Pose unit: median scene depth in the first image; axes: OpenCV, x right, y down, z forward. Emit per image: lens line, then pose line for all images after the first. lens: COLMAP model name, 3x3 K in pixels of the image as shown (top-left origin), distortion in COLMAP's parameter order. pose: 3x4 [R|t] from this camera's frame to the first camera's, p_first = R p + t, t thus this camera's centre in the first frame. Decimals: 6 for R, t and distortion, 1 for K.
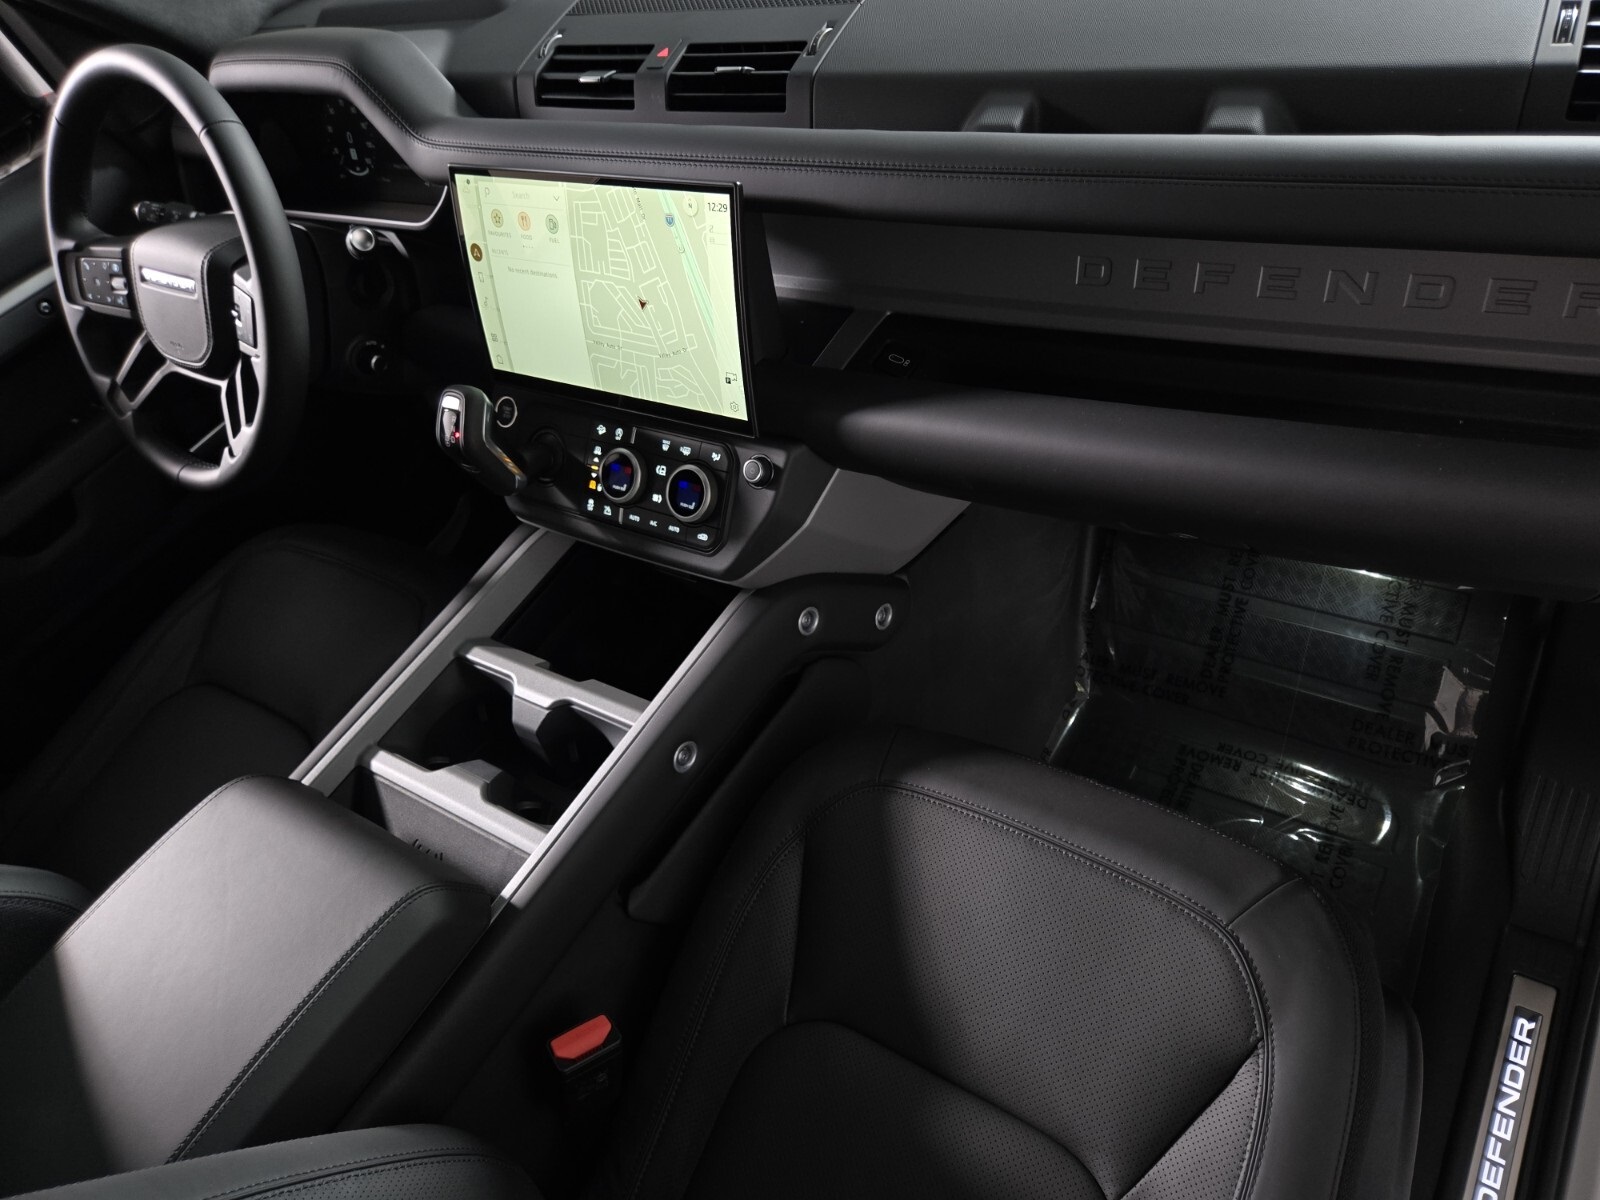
lens RADIAL K [[1168.9, 0, 754.1], [0, 1168.9, 600.3], [0, 0, 1]] dist [0.045966, -0.058761]
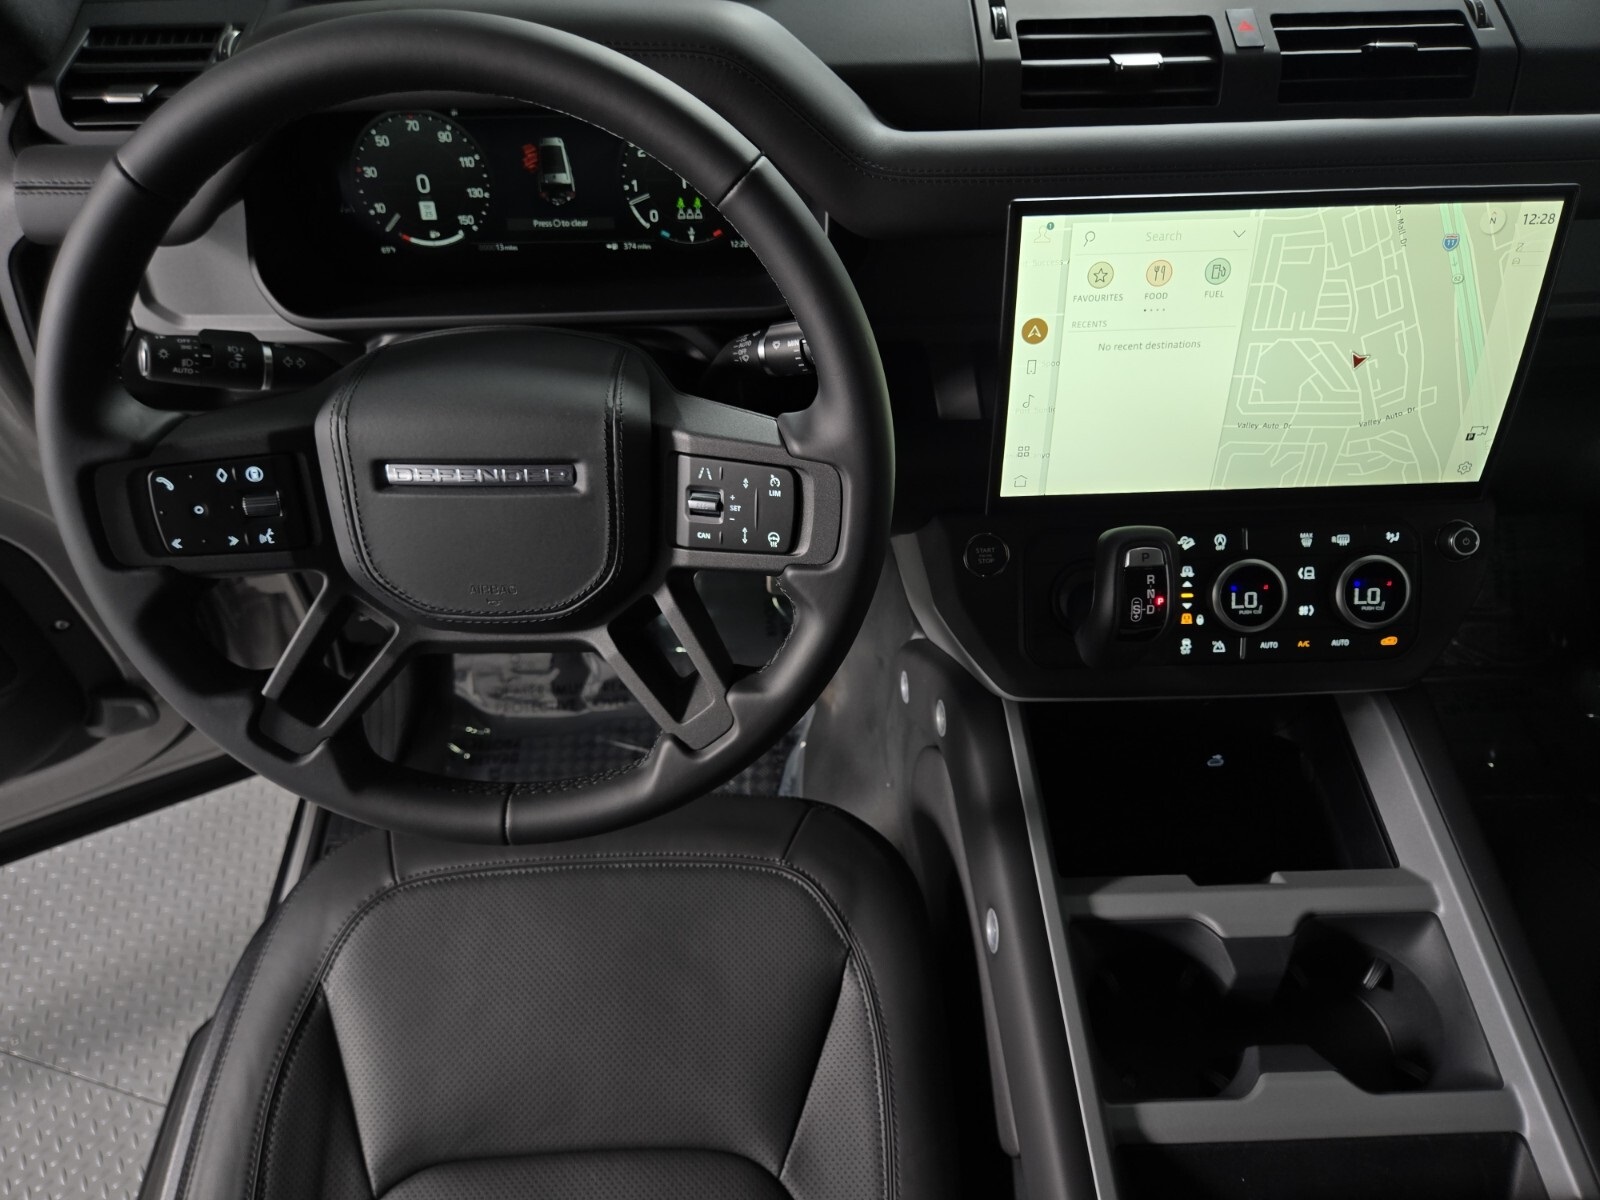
lens RADIAL K [[1168.9, 0, 811.0], [0, 1168.9, 600.8], [0, 0, 1]] dist [0.045966, -0.058761]
pose [[0.779492, -0.269070, 0.565680, -0.768735], [0.275104, 0.958345, 0.076759, -0.241889], [-0.562770, 0.095788, 0.821045, 0.558196]]
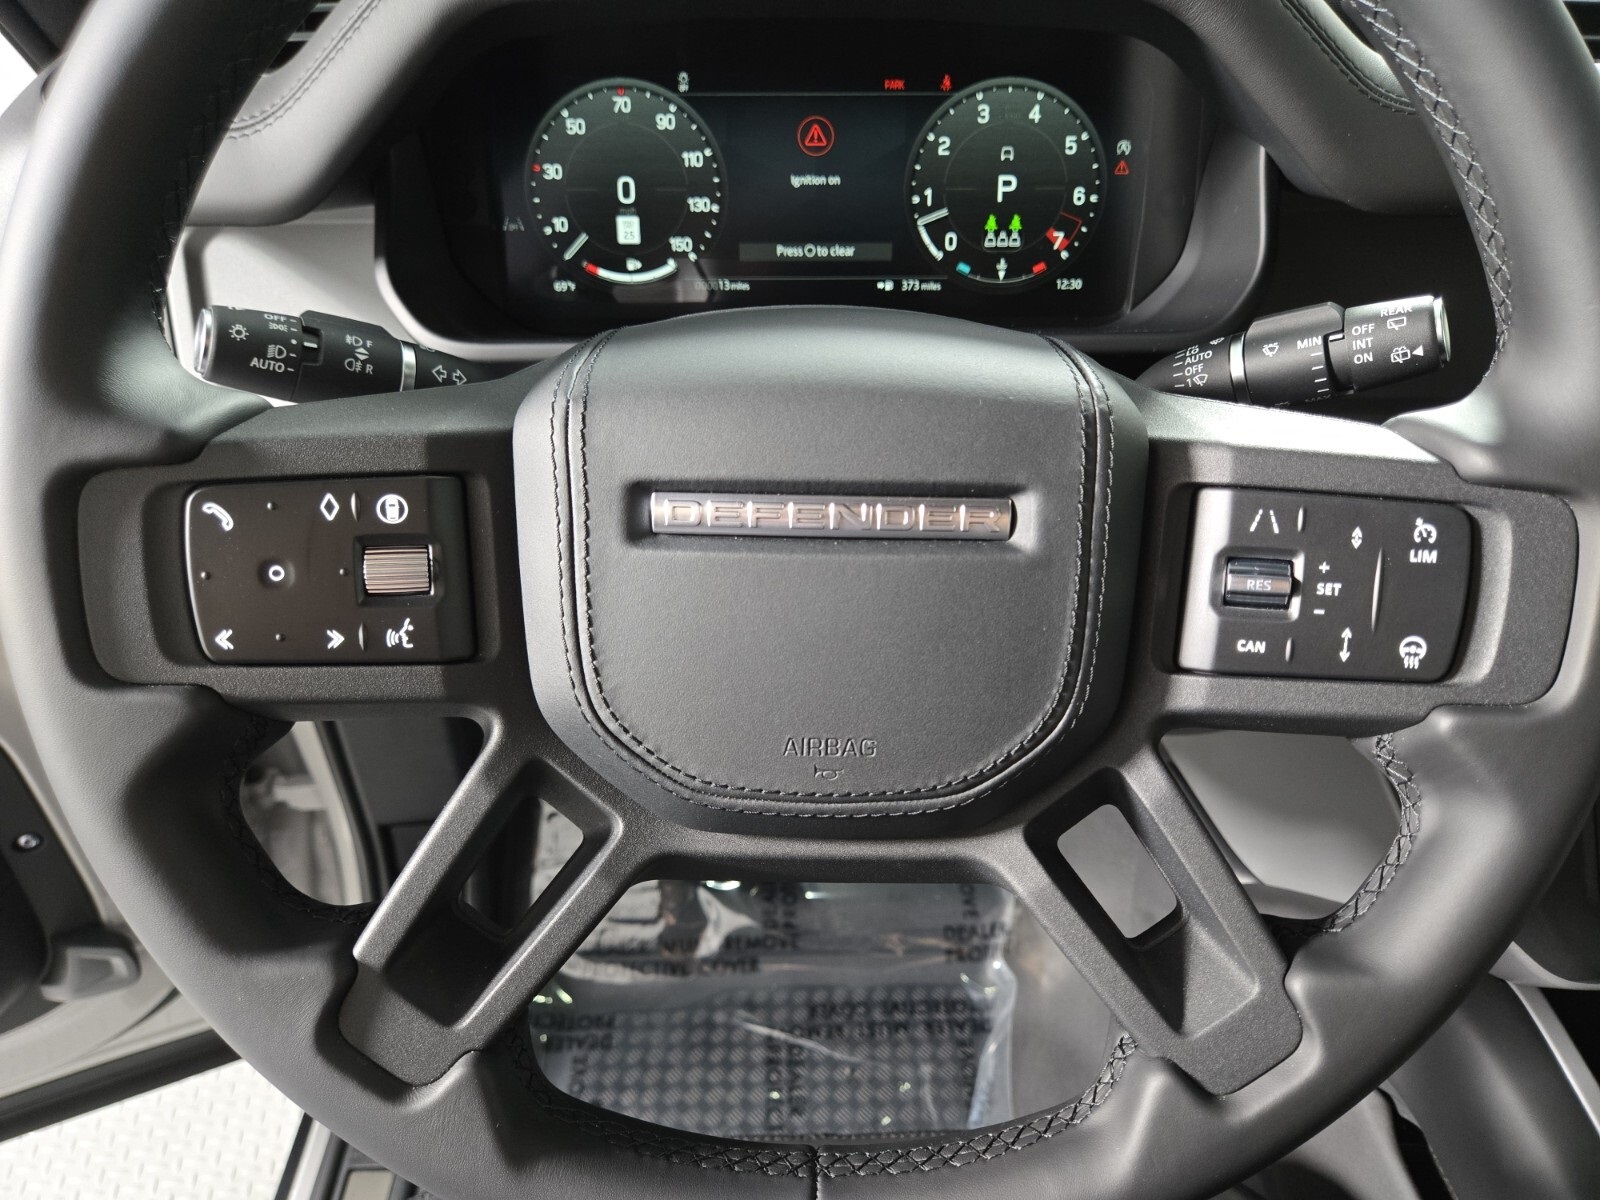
lens RADIAL K [[1168.9, 0, 808.5], [0, 1168.9, 593.3], [0, 0, 1]] dist [0.045966, -0.058761]
pose [[0.789744, -0.128408, 0.599847, -0.735636], [0.258571, 0.956415, -0.135691, -0.244605], [-0.556278, 0.262264, 0.788525, 0.892876]]
